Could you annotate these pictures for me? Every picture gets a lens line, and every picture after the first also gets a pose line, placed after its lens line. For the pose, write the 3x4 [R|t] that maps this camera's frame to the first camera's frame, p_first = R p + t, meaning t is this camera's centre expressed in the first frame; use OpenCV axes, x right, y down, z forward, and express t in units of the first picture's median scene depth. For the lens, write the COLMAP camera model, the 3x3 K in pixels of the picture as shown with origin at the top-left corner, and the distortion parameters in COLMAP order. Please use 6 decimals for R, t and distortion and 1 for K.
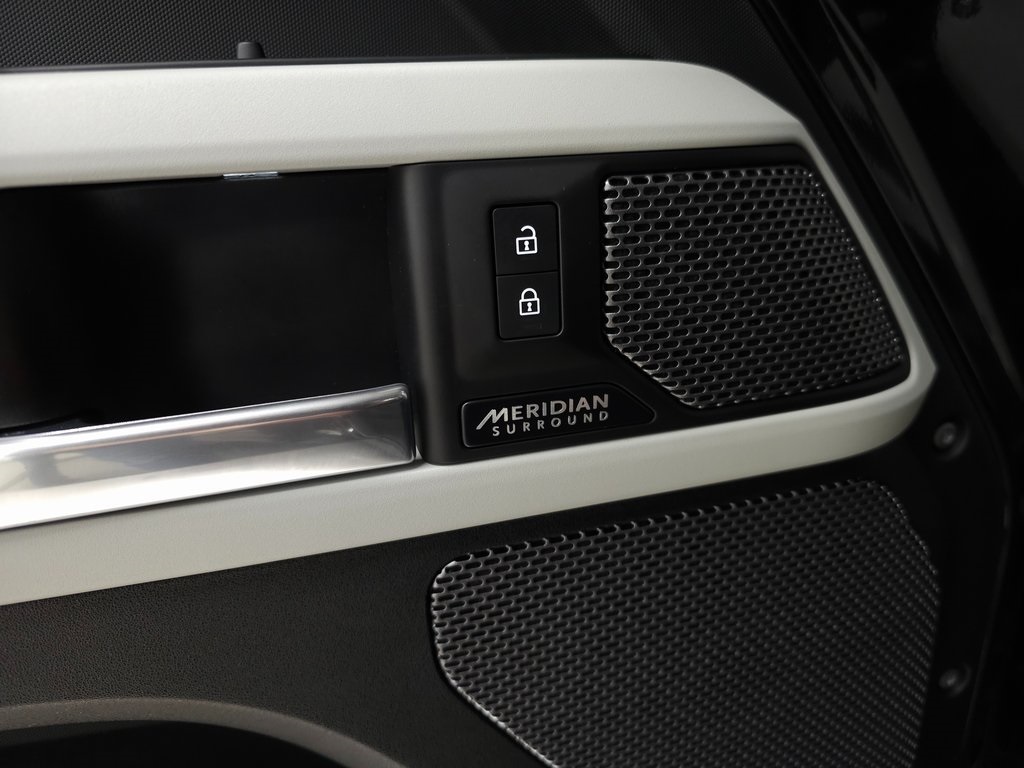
lens RADIAL K [[744.0, 0, 515.3], [0, 744.0, 380.5], [0, 0, 1]] dist [0.005435, -0.000432]
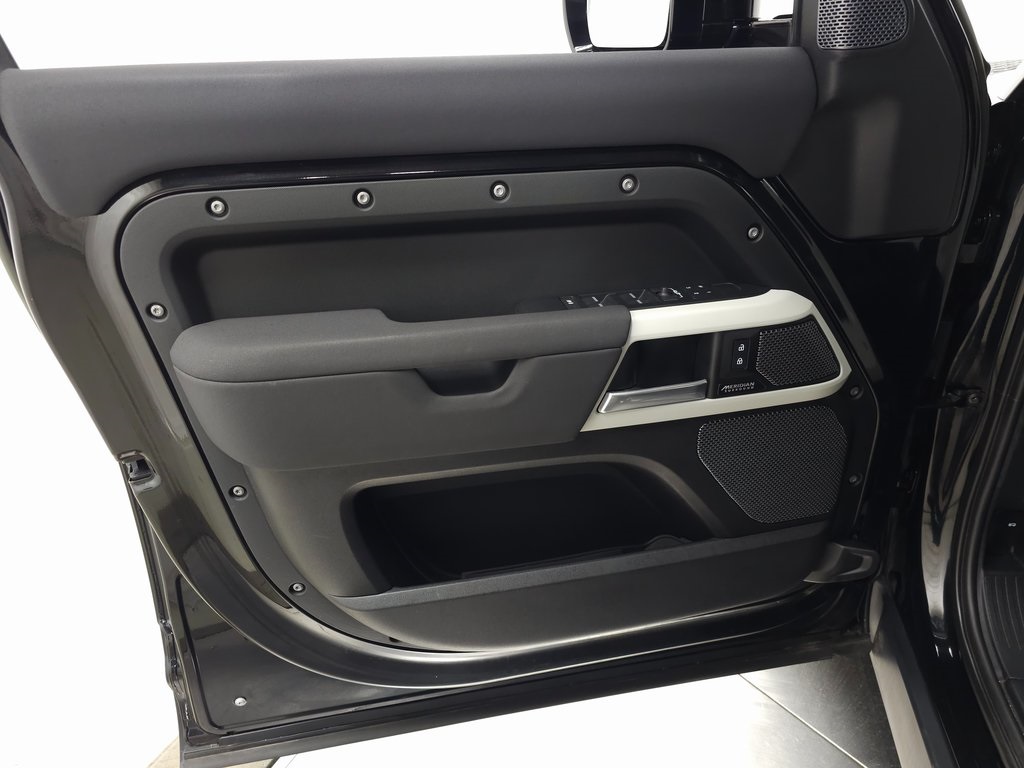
lens RADIAL K [[686.7, 0, 521.4], [0, 686.7, 383.9], [0, 0, 1]] dist [0.072056, -0.078525]
pose [[0.999445, 0.027393, -0.018933, -1.013791], [-0.024984, 0.992761, 0.117482, -0.363330], [0.022014, -0.116943, 0.992895, -2.590780]]
